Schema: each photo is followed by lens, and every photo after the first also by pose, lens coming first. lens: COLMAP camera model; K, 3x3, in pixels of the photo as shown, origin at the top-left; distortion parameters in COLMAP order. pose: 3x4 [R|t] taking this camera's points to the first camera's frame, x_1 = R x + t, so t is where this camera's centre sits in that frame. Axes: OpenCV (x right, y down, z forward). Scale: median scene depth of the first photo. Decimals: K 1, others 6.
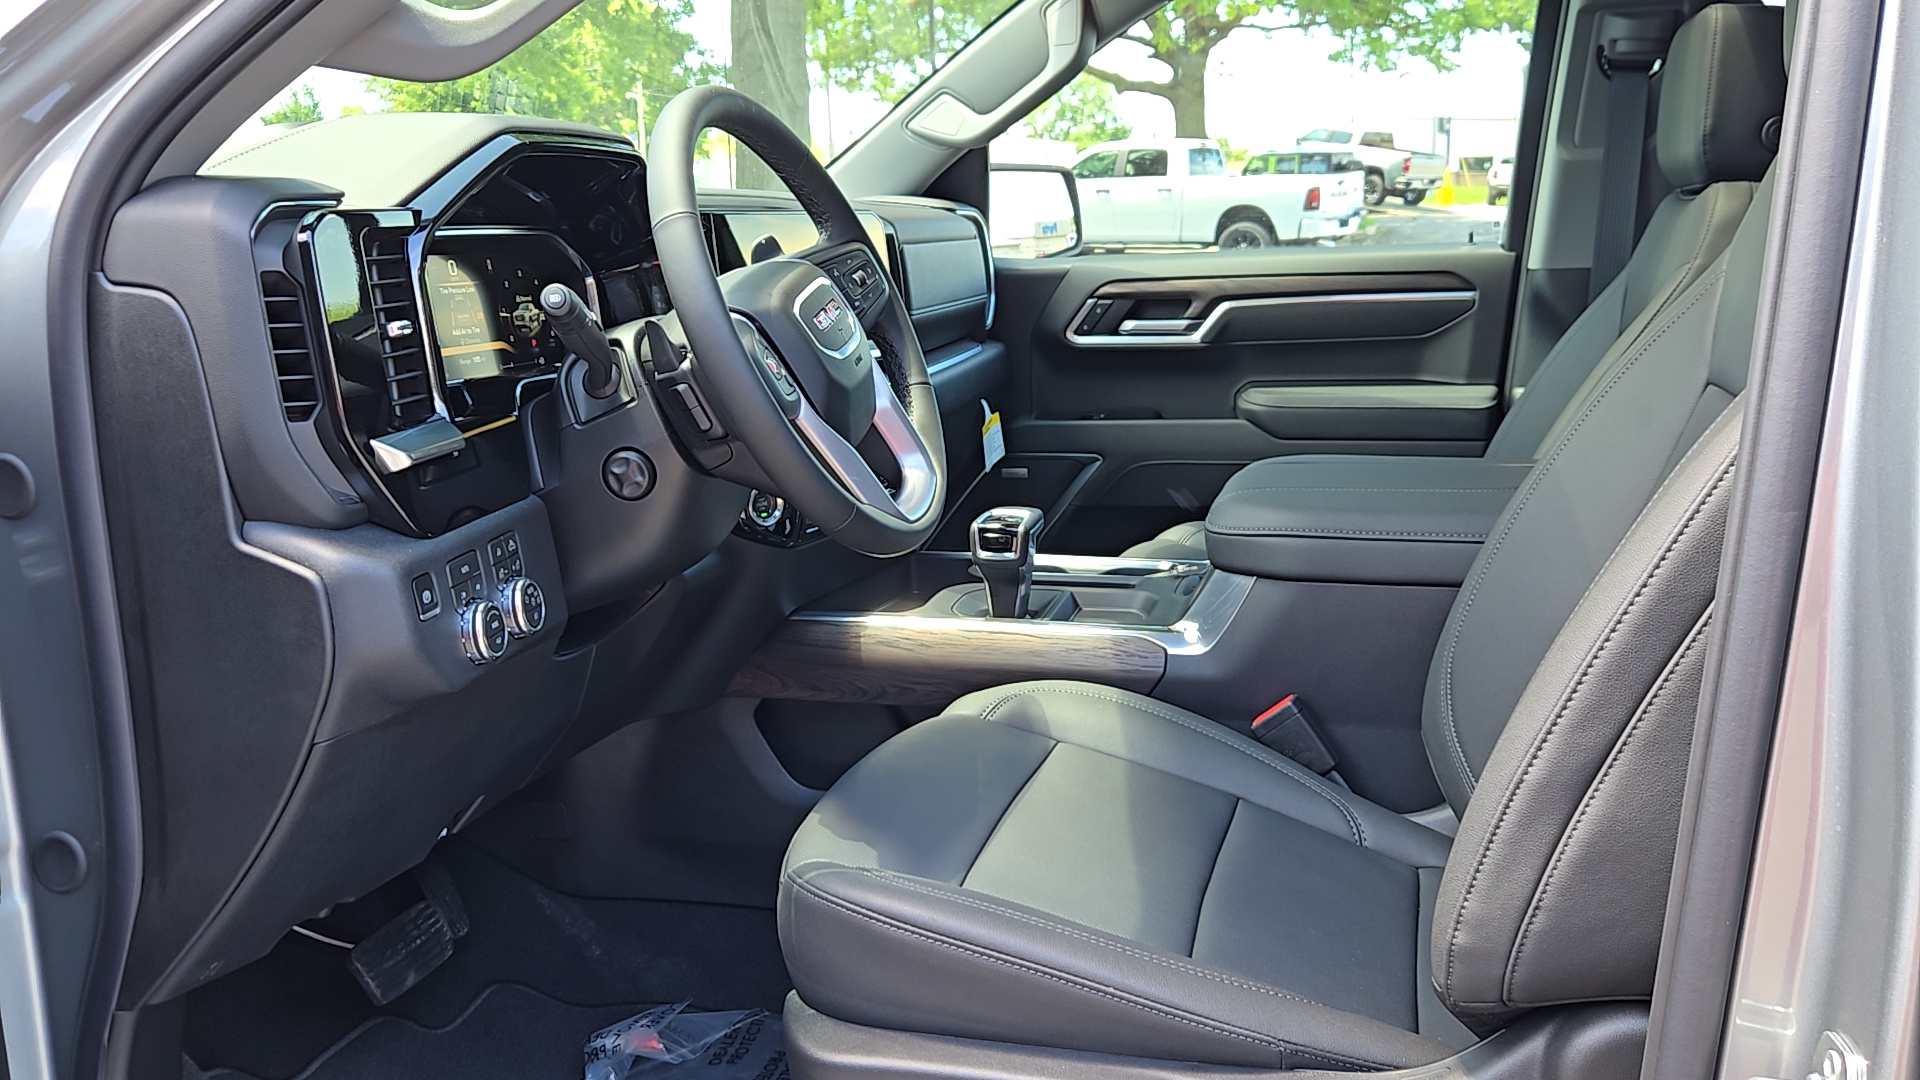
lens RADIAL K [[1599.0, 0, 944.7], [0, 1599.0, 572.6], [0, 0, 1]] dist [0.009365, 0.006269]
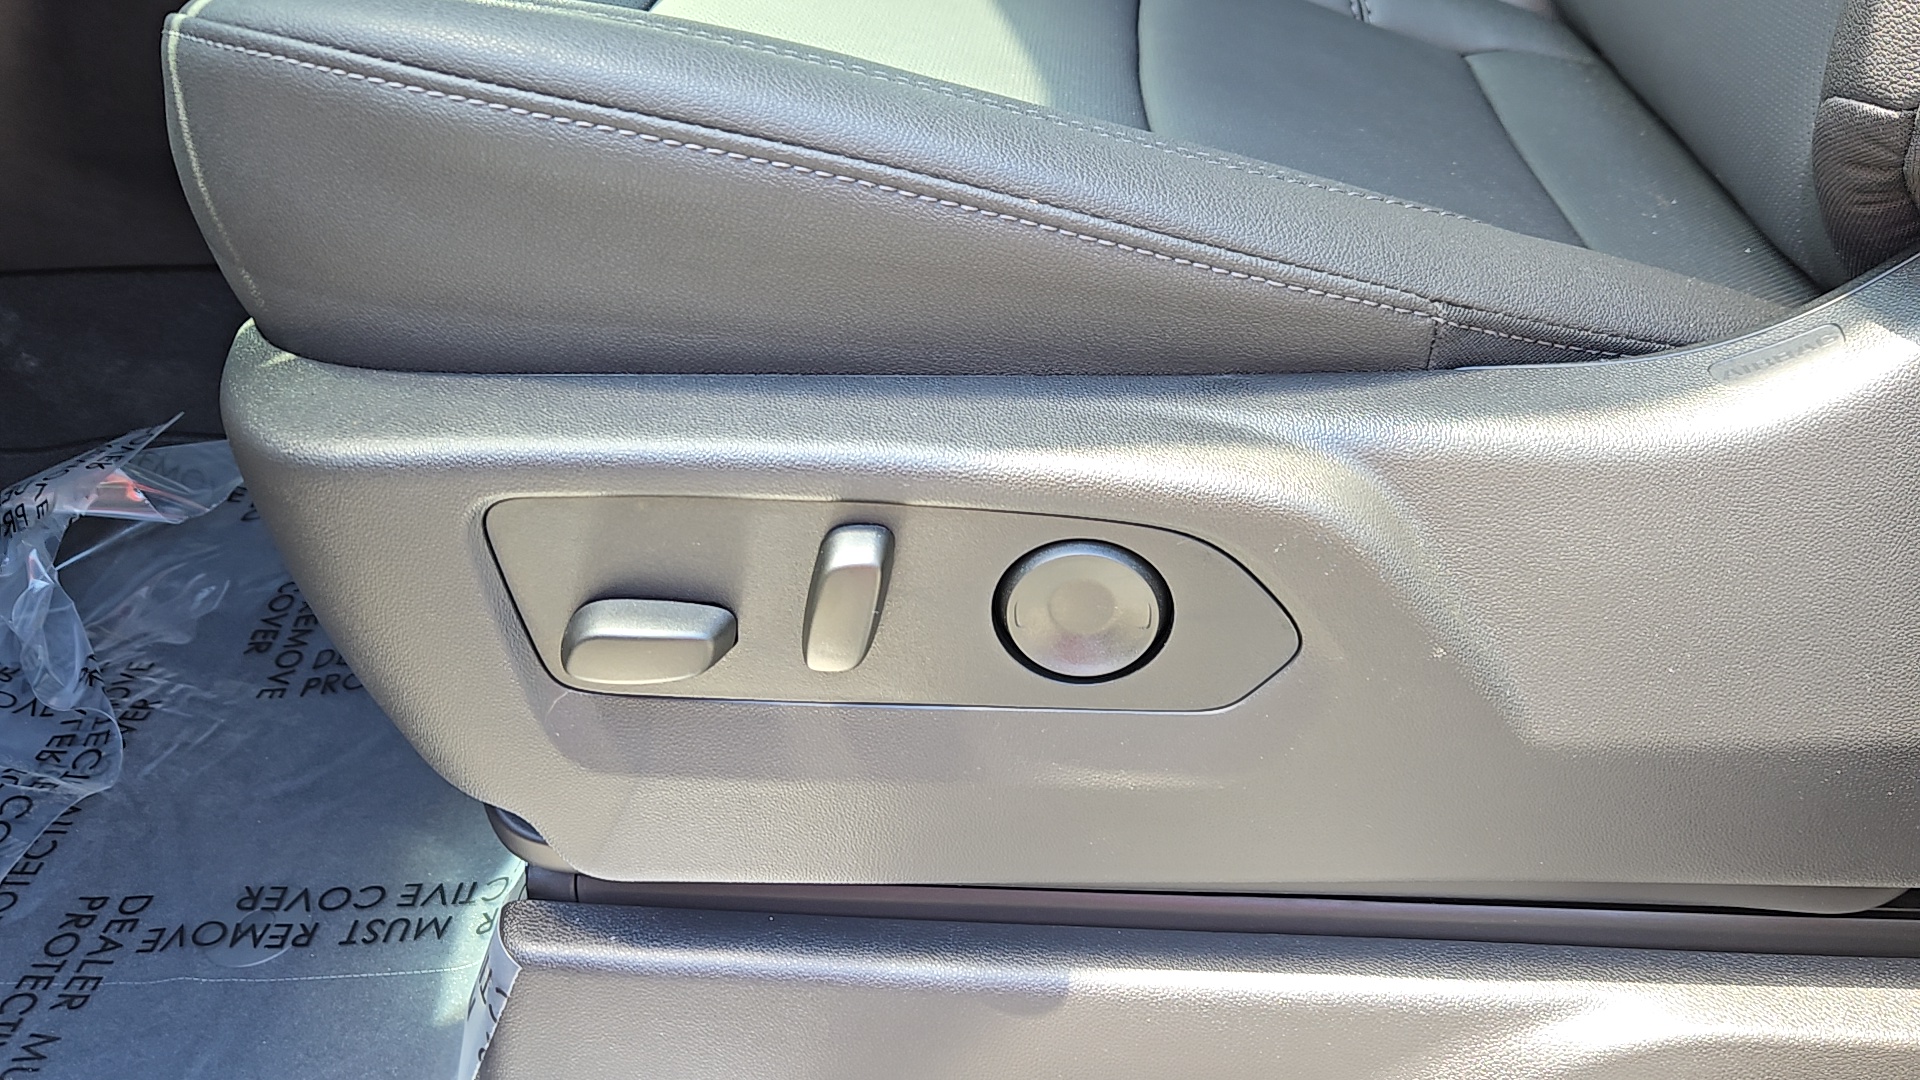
lens RADIAL K [[1599.0, 0, 968.3], [0, 1599.0, 541.2], [0, 0, 1]] dist [0.009365, 0.006269]
pose [[0.977783, -0.101598, 0.183354, 0.009522], [0.038231, 0.946455, 0.320564, 0.193426], [-0.206105, -0.306432, 0.929312, 0.563044]]
